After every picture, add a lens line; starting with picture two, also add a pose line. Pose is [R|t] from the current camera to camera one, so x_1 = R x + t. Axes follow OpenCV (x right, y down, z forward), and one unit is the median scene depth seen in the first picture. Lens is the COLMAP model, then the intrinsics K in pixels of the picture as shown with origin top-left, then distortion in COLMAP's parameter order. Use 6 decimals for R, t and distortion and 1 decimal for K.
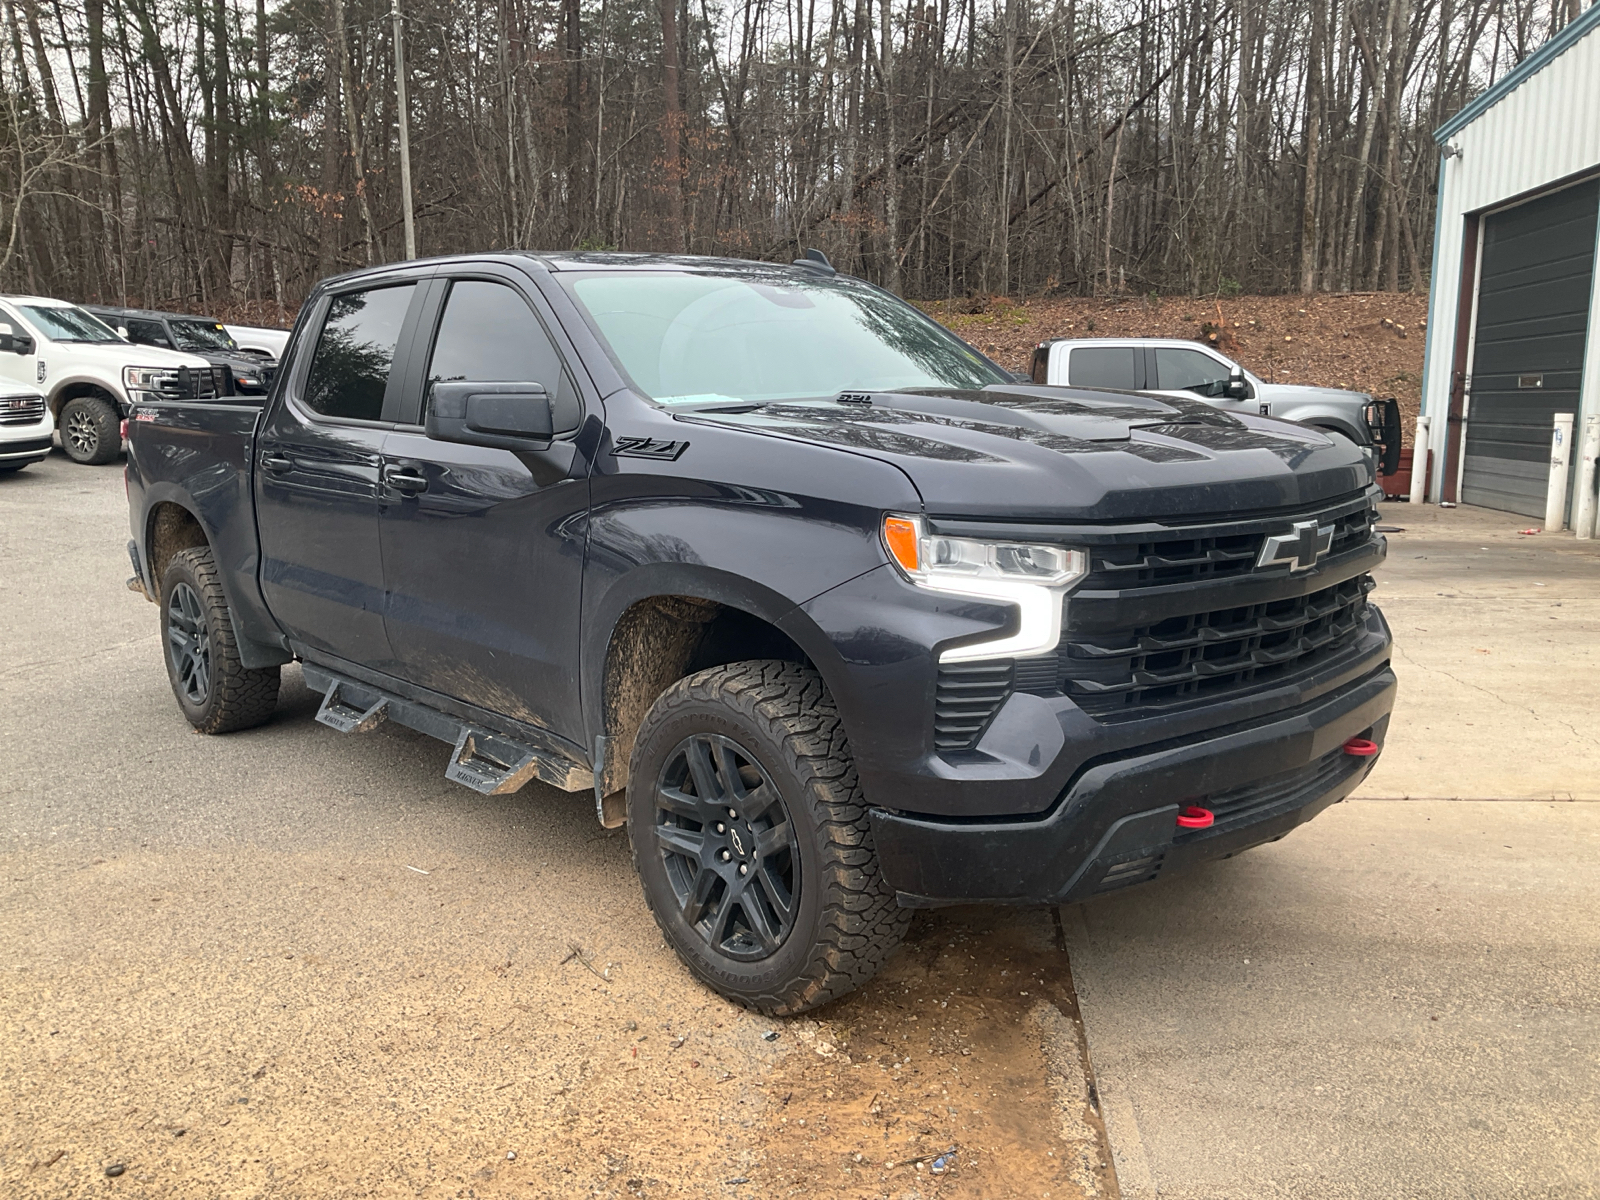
lens RADIAL K [[1325.4, 0, 806.4], [0, 1325.4, 650.8], [0, 0, 1]] dist [0.063473, -0.102508]
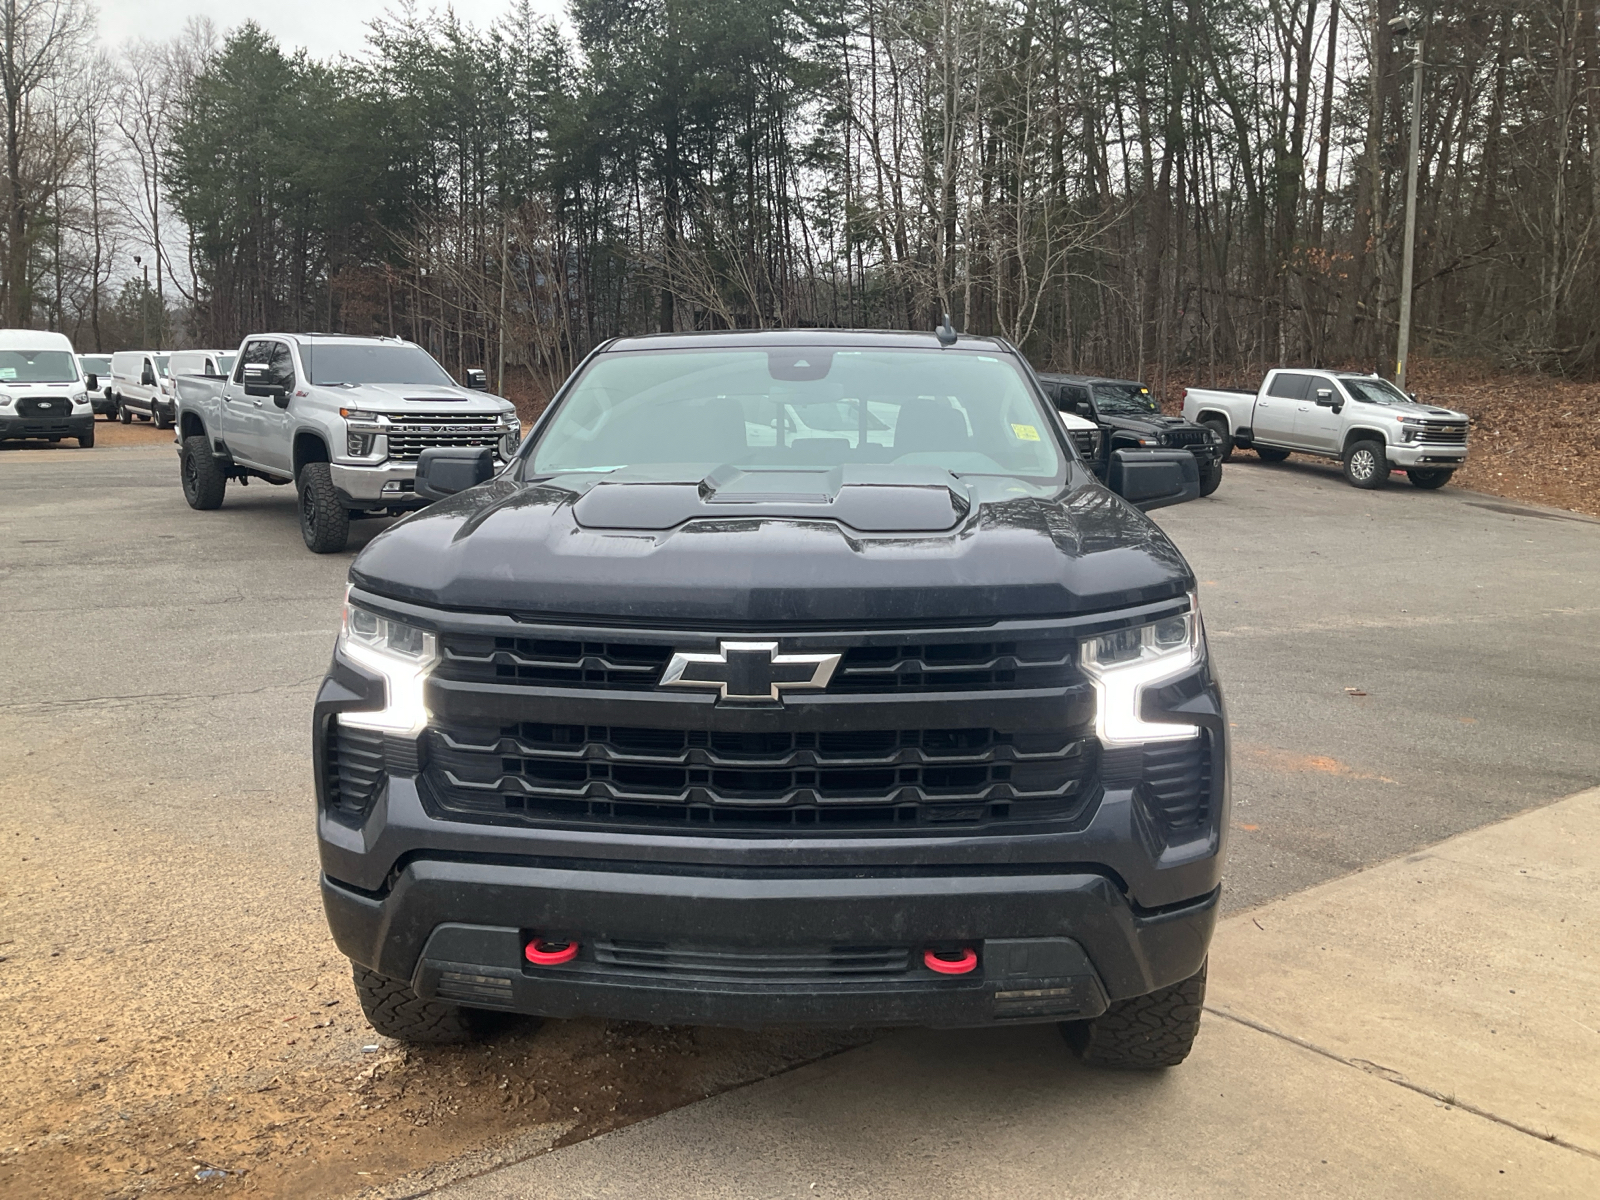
lens RADIAL K [[1325.4, 0, 806.4], [0, 1325.4, 650.8], [0, 0, 1]] dist [0.063473, -0.102508]
pose [[0.691206, 0.128816, -0.711084, 0.982863], [-0.158681, 0.987024, 0.024558, -0.118493], [0.705021, 0.095861, 0.702678, 0.462499]]
